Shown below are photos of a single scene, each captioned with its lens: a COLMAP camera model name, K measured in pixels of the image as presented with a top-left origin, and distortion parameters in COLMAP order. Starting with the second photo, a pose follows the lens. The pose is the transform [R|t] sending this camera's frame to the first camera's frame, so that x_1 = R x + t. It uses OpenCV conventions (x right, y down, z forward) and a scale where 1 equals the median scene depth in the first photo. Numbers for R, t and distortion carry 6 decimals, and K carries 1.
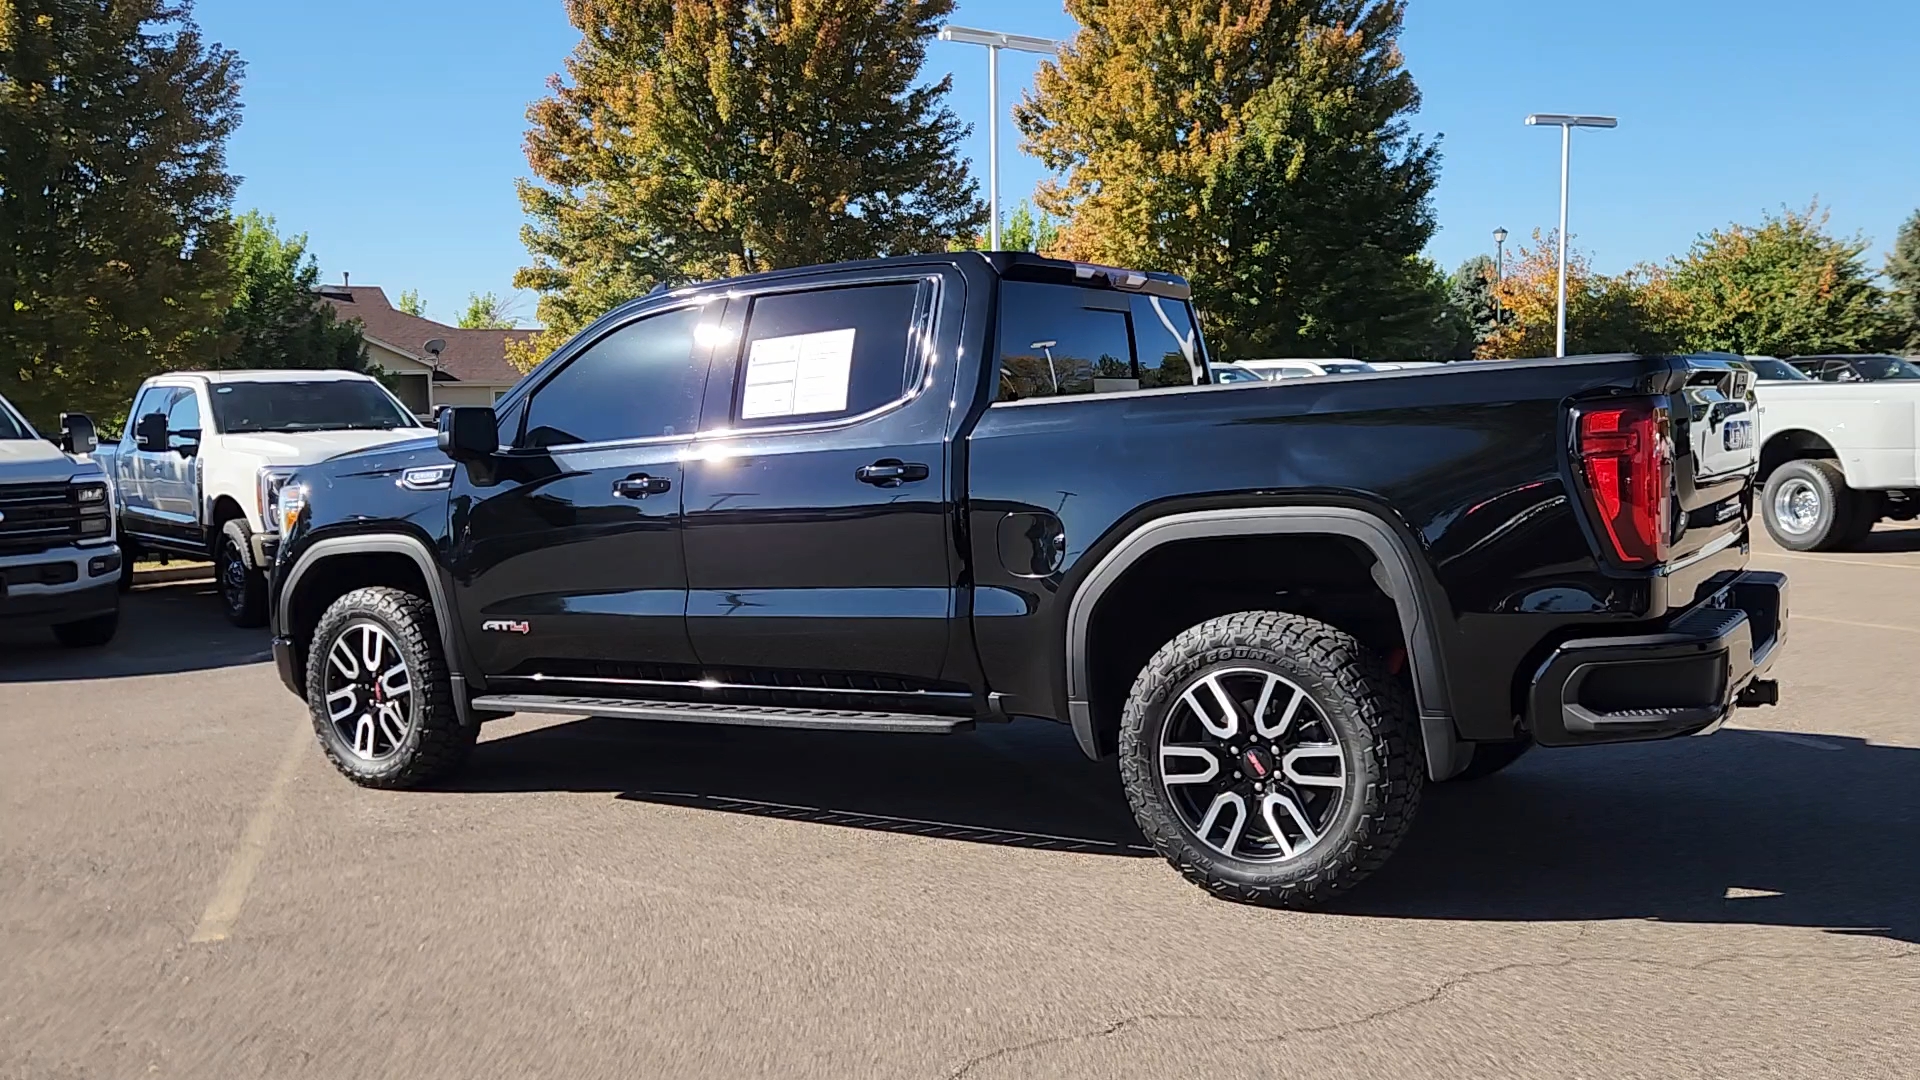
lens RADIAL K [[1623.5, 0, 947.2], [0, 1623.5, 543.0], [0, 0, 1]] dist [0.027429, -0.007720]
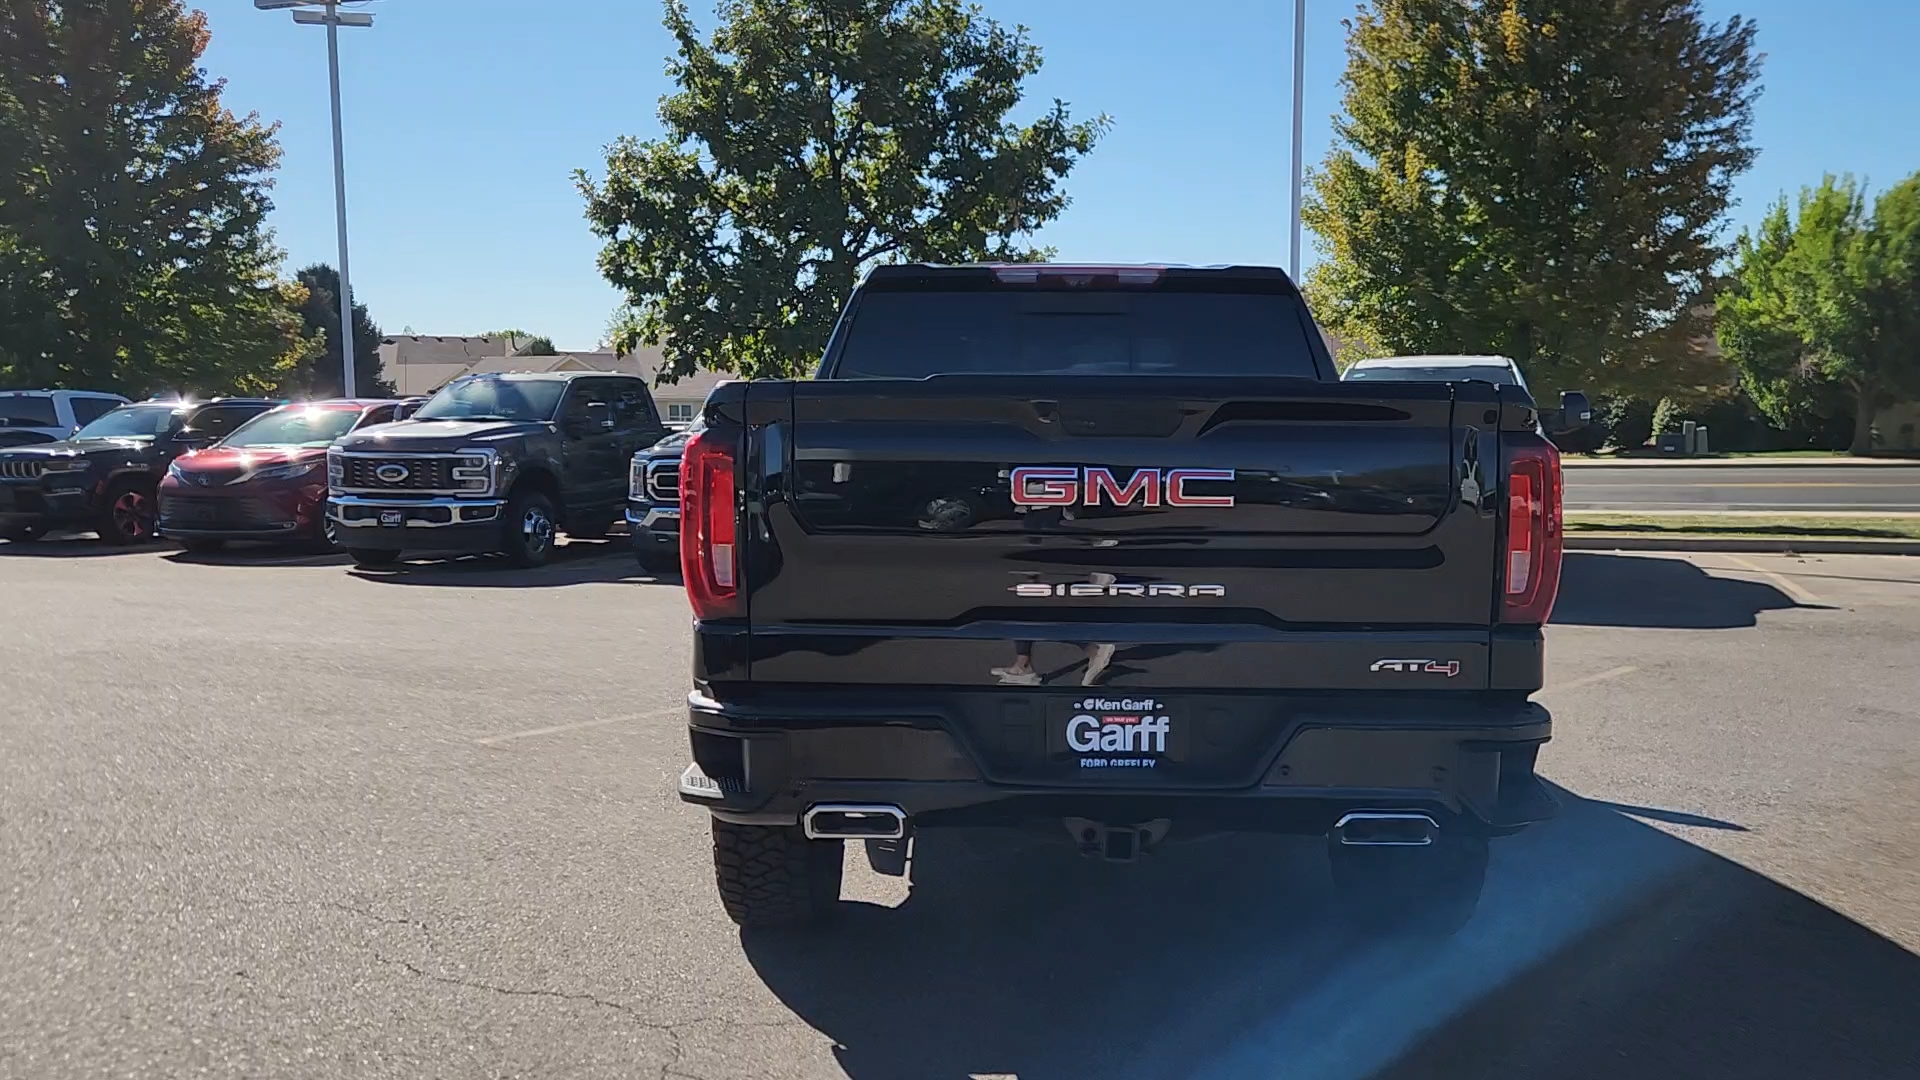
lens RADIAL K [[1619.6, 0, 947.0], [0, 1619.6, 548.7], [0, 0, 1]] dist [0.039014, -0.029083]
pose [[0.510806, 0.100161, -0.853841, 0.160736], [-0.081814, 0.994346, 0.067699, -0.012221], [0.855794, 0.035275, 0.516112, 0.085139]]
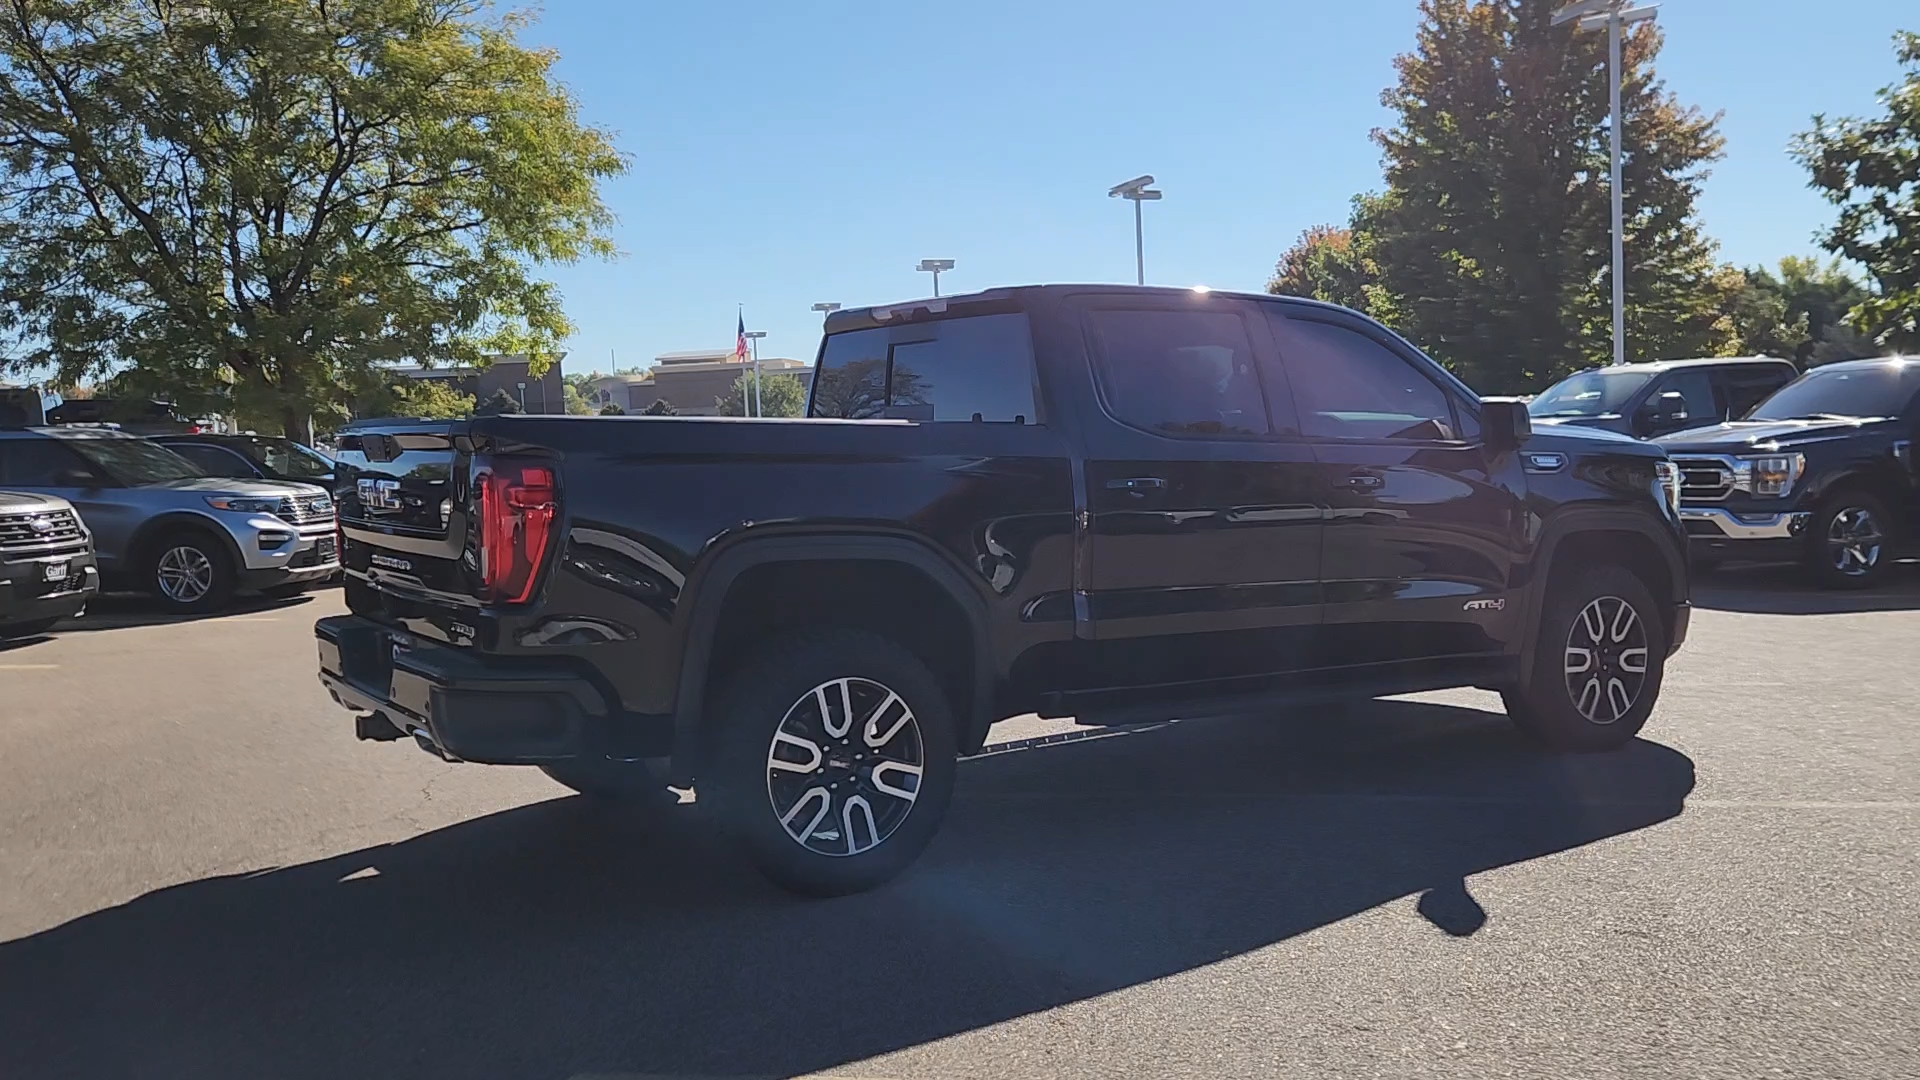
lens RADIAL K [[1619.6, 0, 947.0], [0, 1619.6, 548.7], [0, 0, 1]] dist [0.039014, -0.029083]
pose [[-0.412018, 0.108165, -0.904733, 0.199573], [-0.027467, 0.991003, 0.130987, -0.027682], [0.910762, 0.078820, -0.405341, 0.273134]]
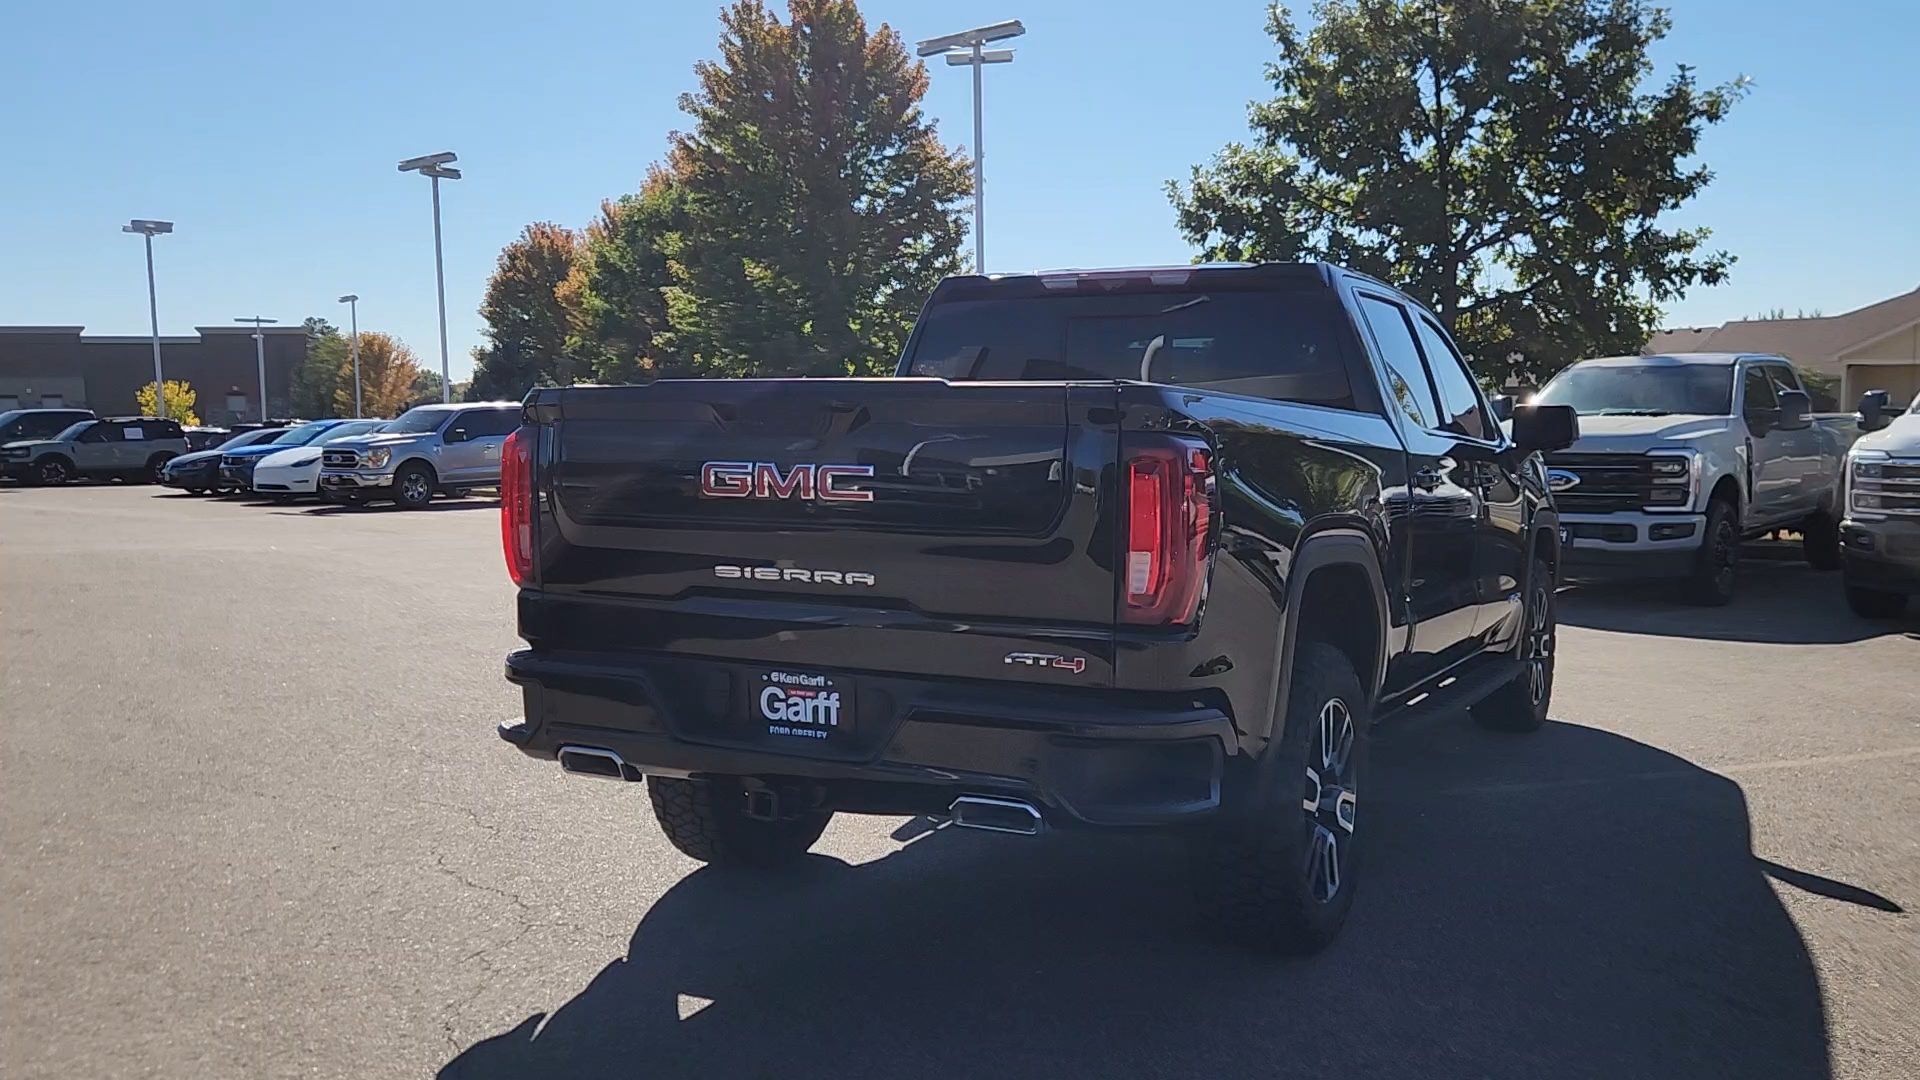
lens RADIAL K [[1619.6, 0, 947.0], [0, 1619.6, 548.7], [0, 0, 1]] dist [0.039014, -0.029083]
pose [[0.079573, 0.109354, -0.990813, 0.194242], [-0.077504, 0.991634, 0.103220, -0.018342], [0.993811, 0.068578, 0.087383, 0.153821]]
